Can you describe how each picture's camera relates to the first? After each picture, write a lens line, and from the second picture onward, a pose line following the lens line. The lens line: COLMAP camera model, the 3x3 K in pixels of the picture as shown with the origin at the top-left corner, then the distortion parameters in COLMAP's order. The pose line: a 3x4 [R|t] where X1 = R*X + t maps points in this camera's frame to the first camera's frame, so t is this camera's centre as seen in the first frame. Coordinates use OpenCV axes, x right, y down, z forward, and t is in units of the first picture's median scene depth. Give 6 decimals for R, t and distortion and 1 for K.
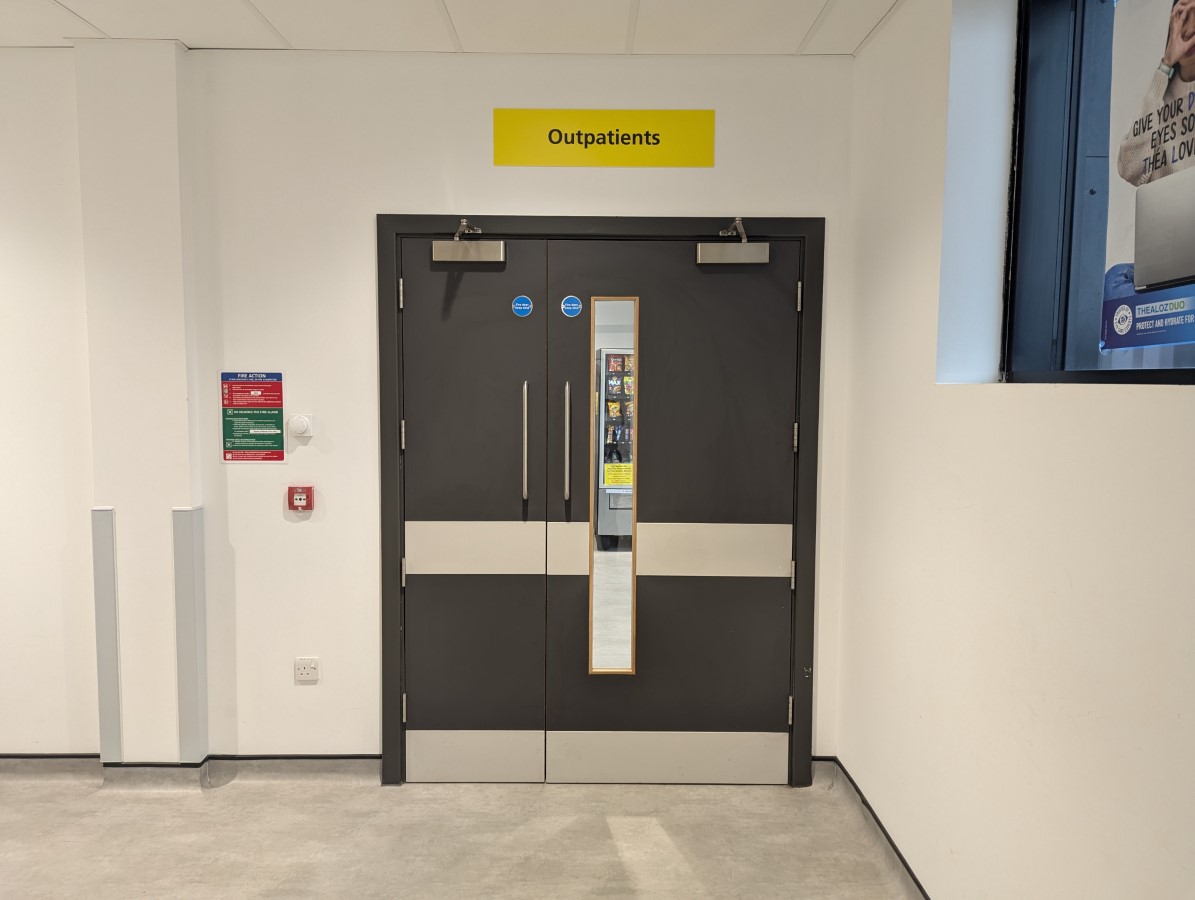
lens RADIAL K [[848.3, 0, 595.7], [0, 848.3, 441.4], [0, 0, 1]] dist [0.025260, -0.005464]
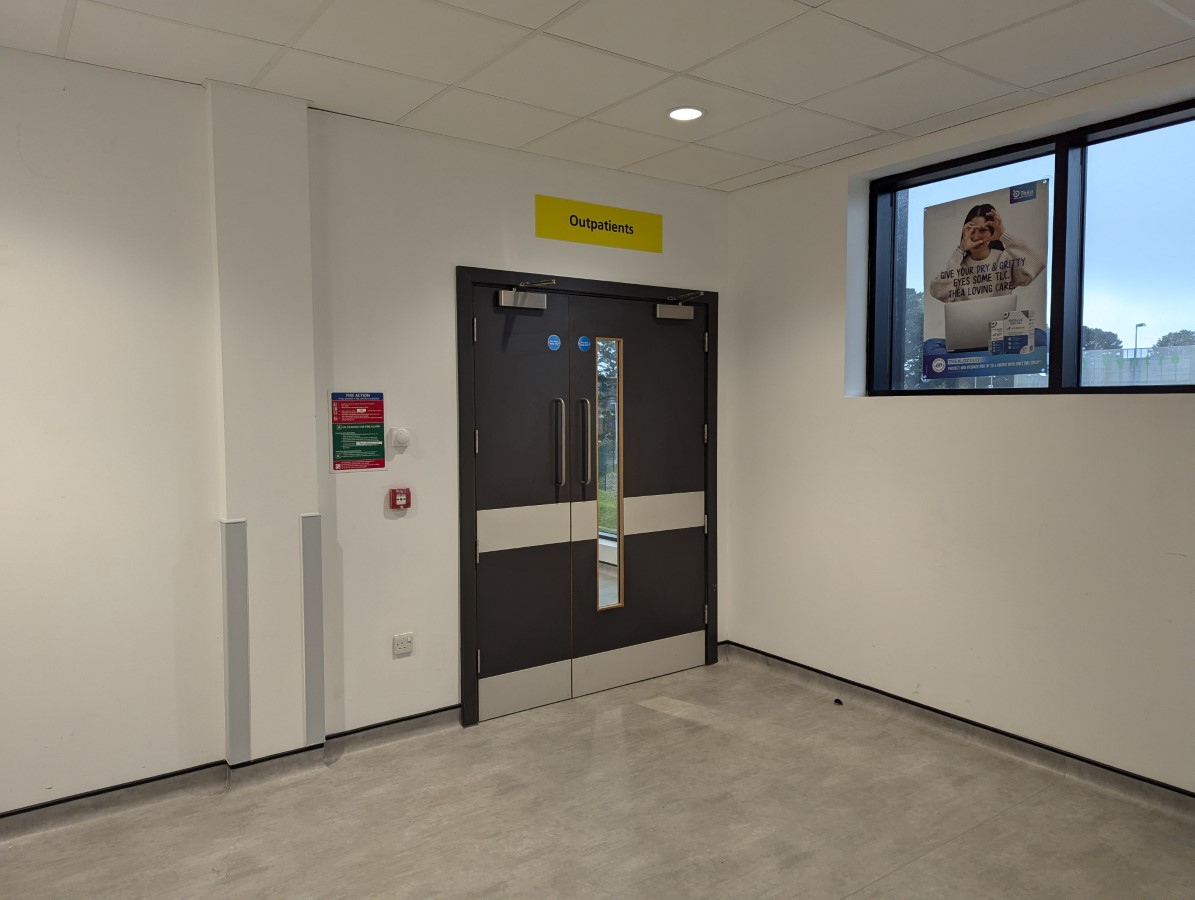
lens RADIAL K [[845.8, 0, 598.6], [0, 845.8, 447.4], [0, 0, 1]] dist [0.040716, -0.000590]
pose [[0.810429, -0.041221, 0.584385, -0.813778], [0.050656, 0.998716, 0.000197, 0.009686], [-0.583643, 0.029443, 0.811477, -0.122573]]
